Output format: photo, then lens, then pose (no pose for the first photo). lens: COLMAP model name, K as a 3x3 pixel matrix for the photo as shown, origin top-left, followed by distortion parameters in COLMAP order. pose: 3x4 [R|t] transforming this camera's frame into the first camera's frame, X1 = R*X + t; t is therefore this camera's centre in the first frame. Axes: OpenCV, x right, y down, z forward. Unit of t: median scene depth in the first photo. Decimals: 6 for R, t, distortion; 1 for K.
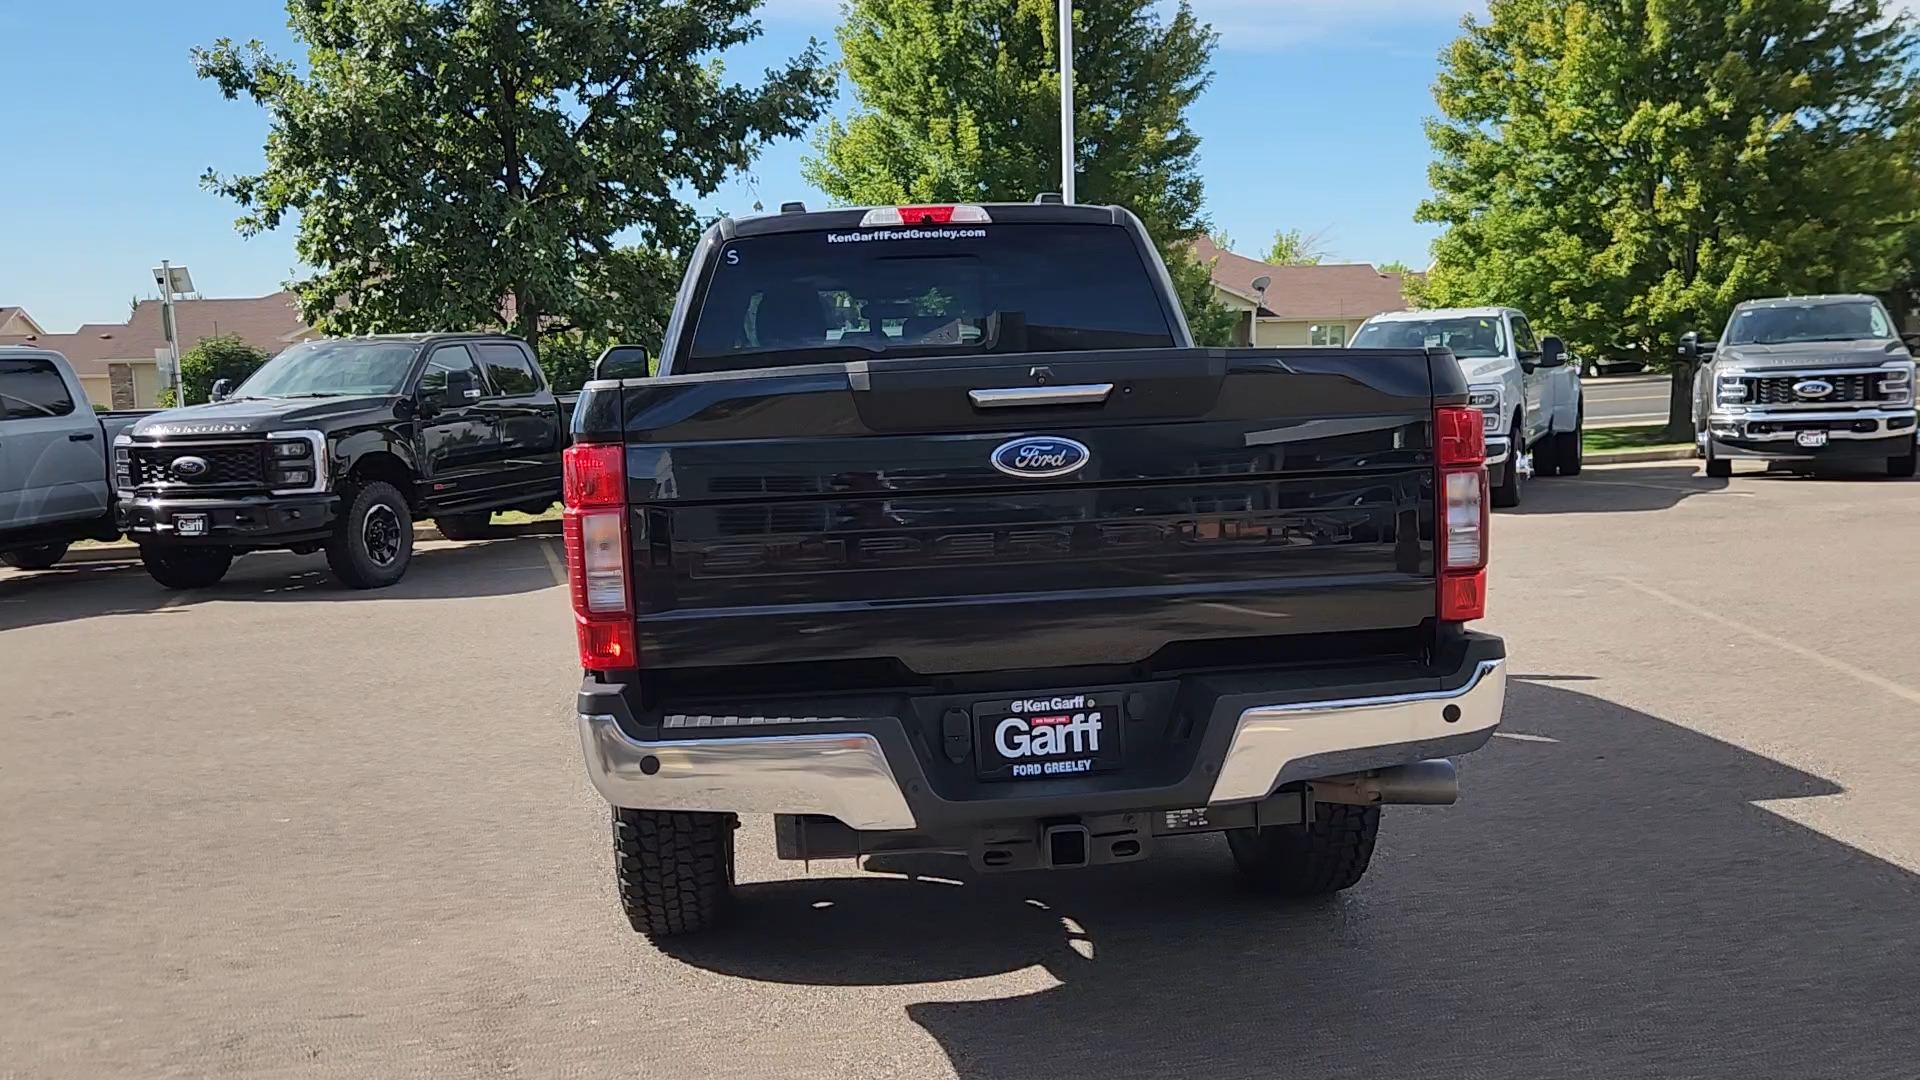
lens RADIAL K [[1623.2, 0, 948.7], [0, 1623.2, 545.0], [0, 0, 1]] dist [0.037199, -0.037768]
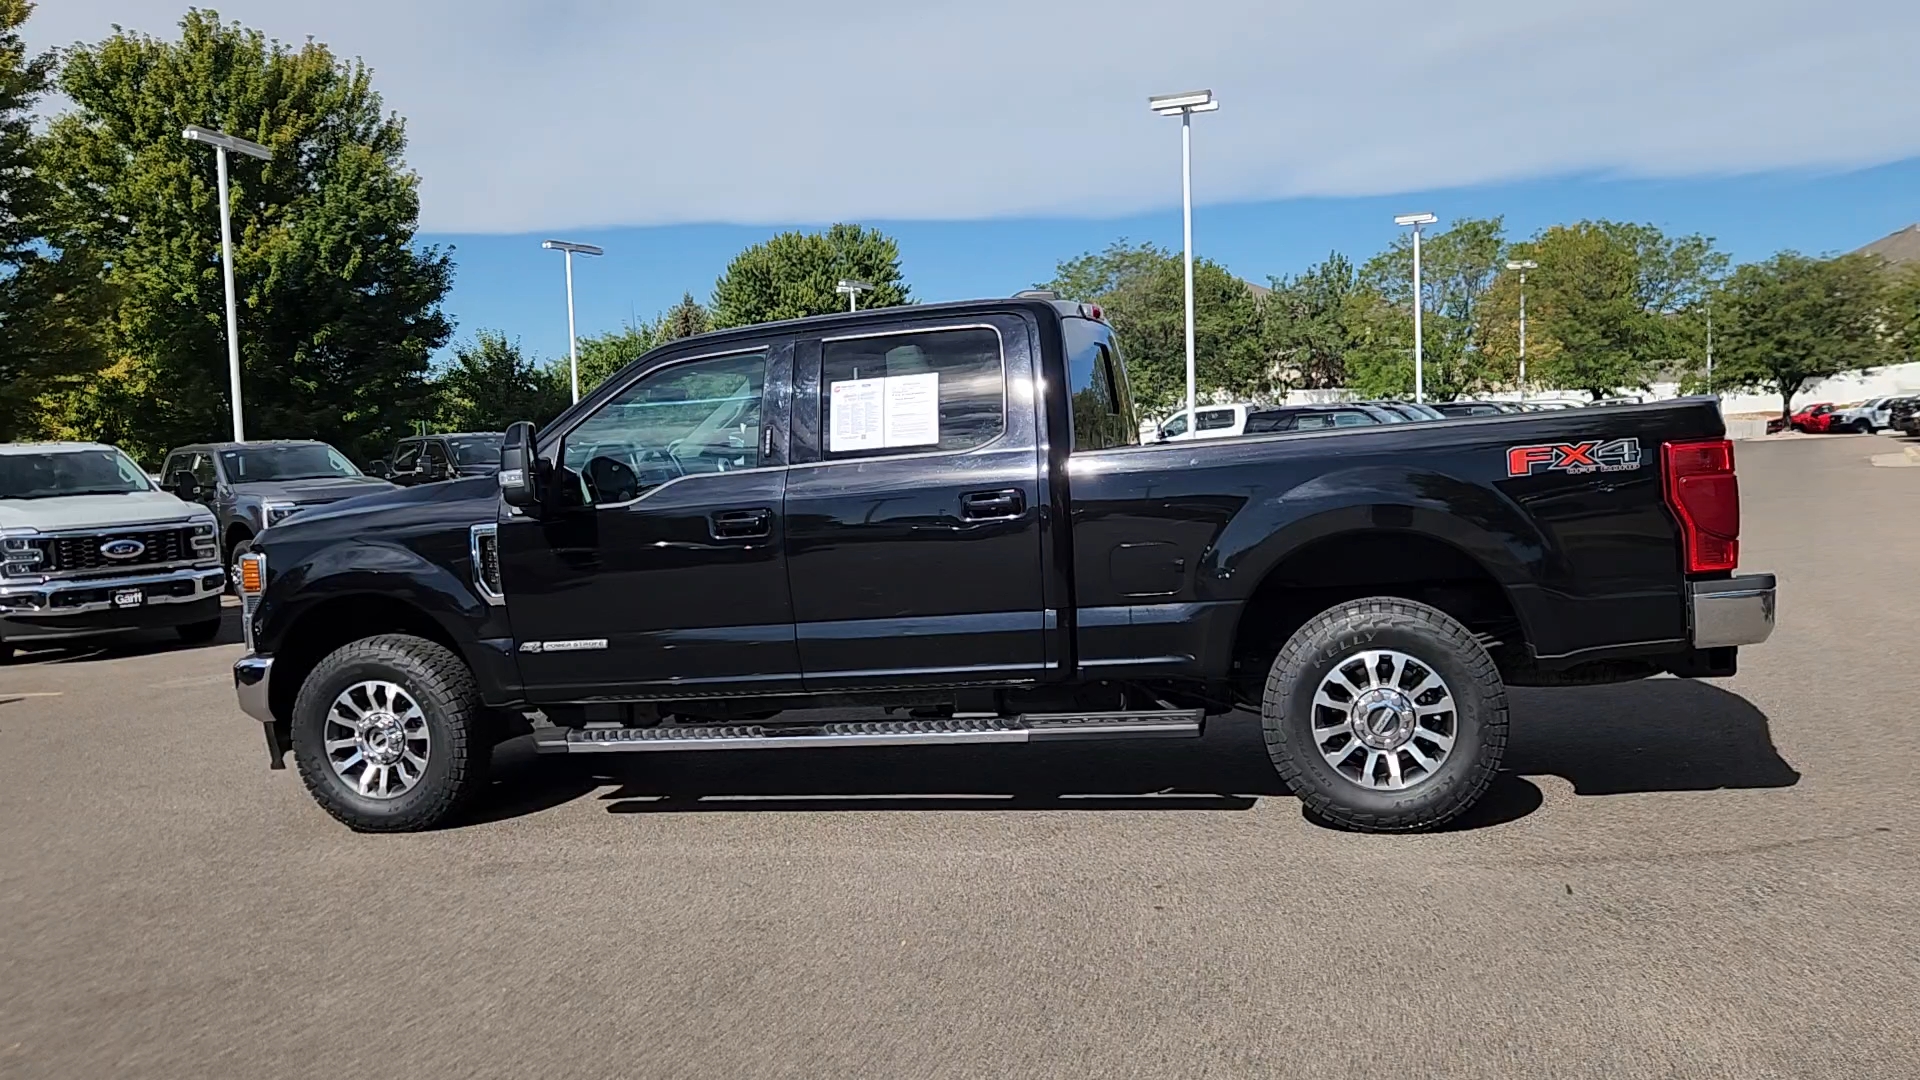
lens RADIAL K [[1623.2, 0, 938.7], [0, 1623.2, 537.7], [0, 0, 1]] dist [0.037199, -0.037768]
pose [[0.359032, -0.036850, 0.932598, -0.387773], [0.138669, 0.990236, -0.014257, -0.008562], [-0.922966, 0.134441, 0.360636, 0.211721]]
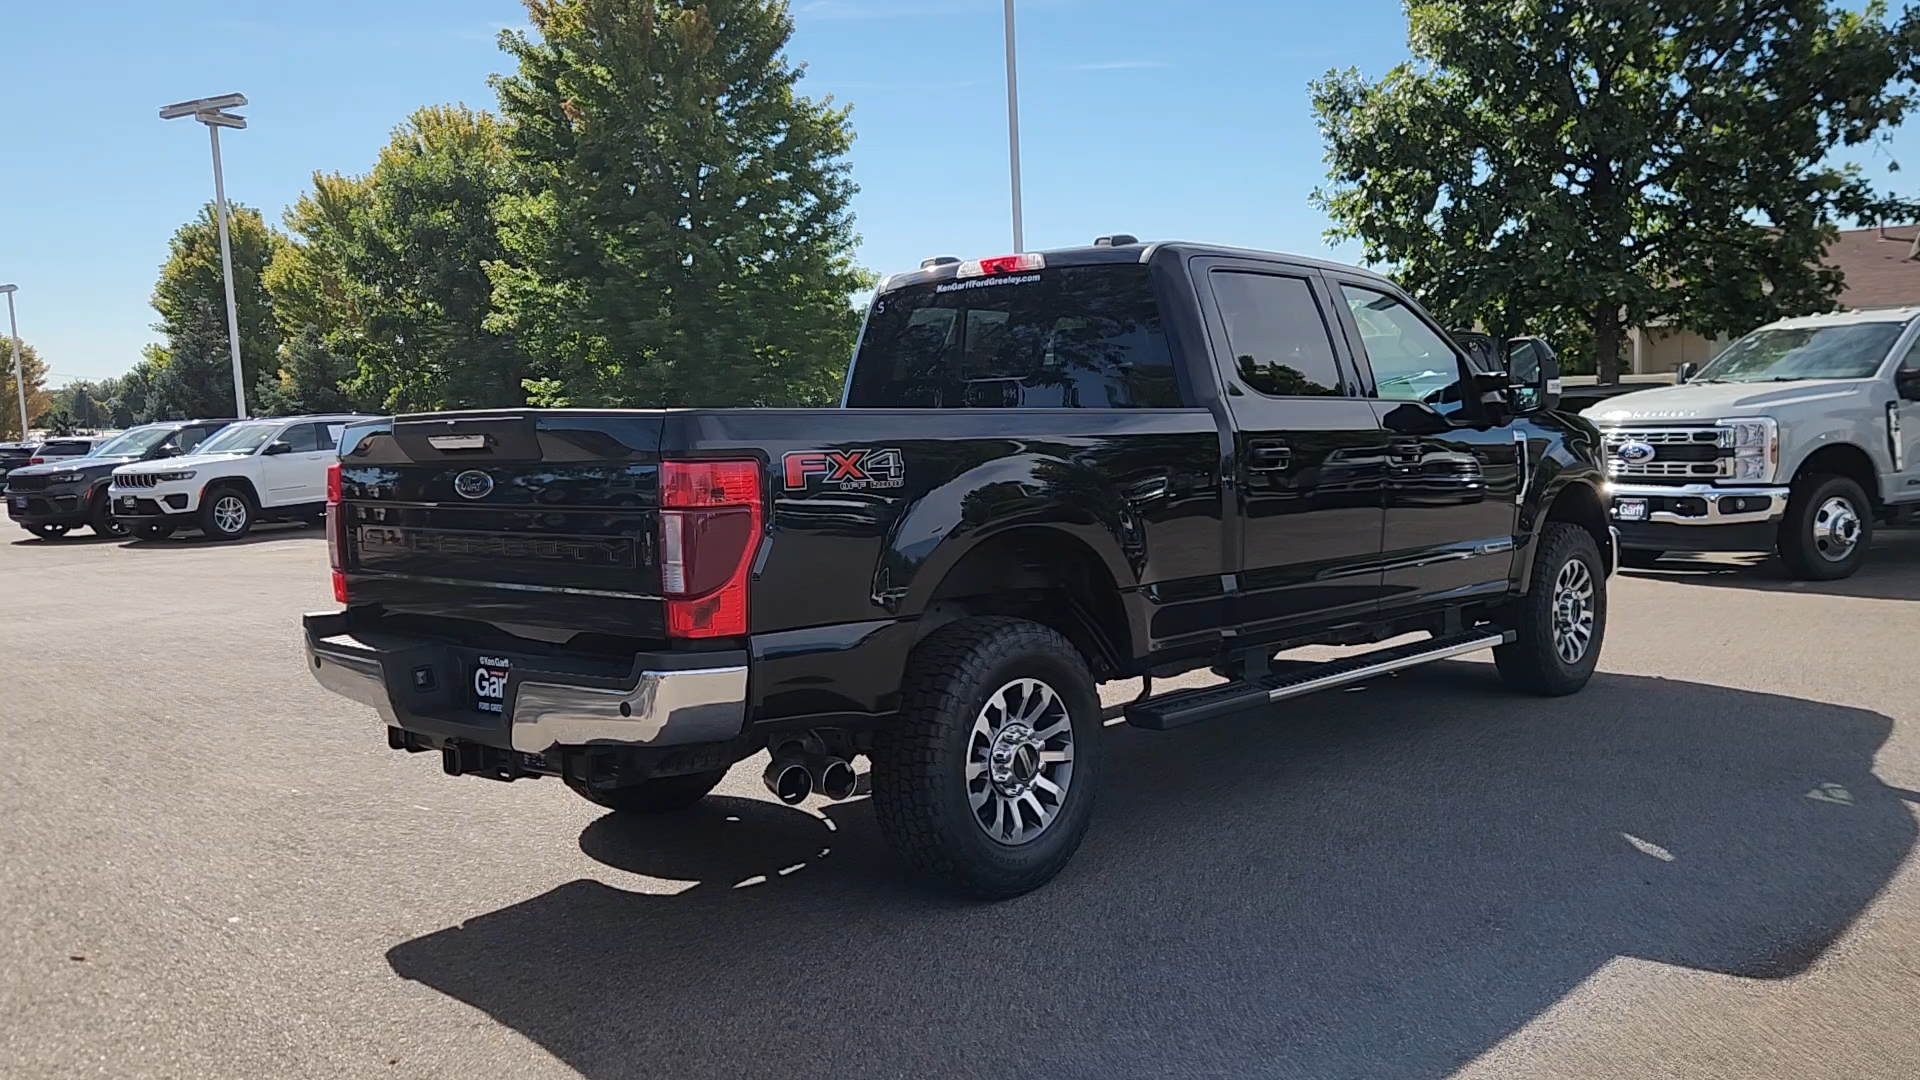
lens RADIAL K [[1623.2, 0, 945.8], [0, 1623.2, 541.7], [0, 0, 1]] dist [0.037199, -0.037768]
pose [[0.663501, 0.074733, -0.744434, 0.257169], [-0.065524, 0.996980, 0.041686, -0.016863], [0.745301, 0.021120, 0.666394, 0.067296]]
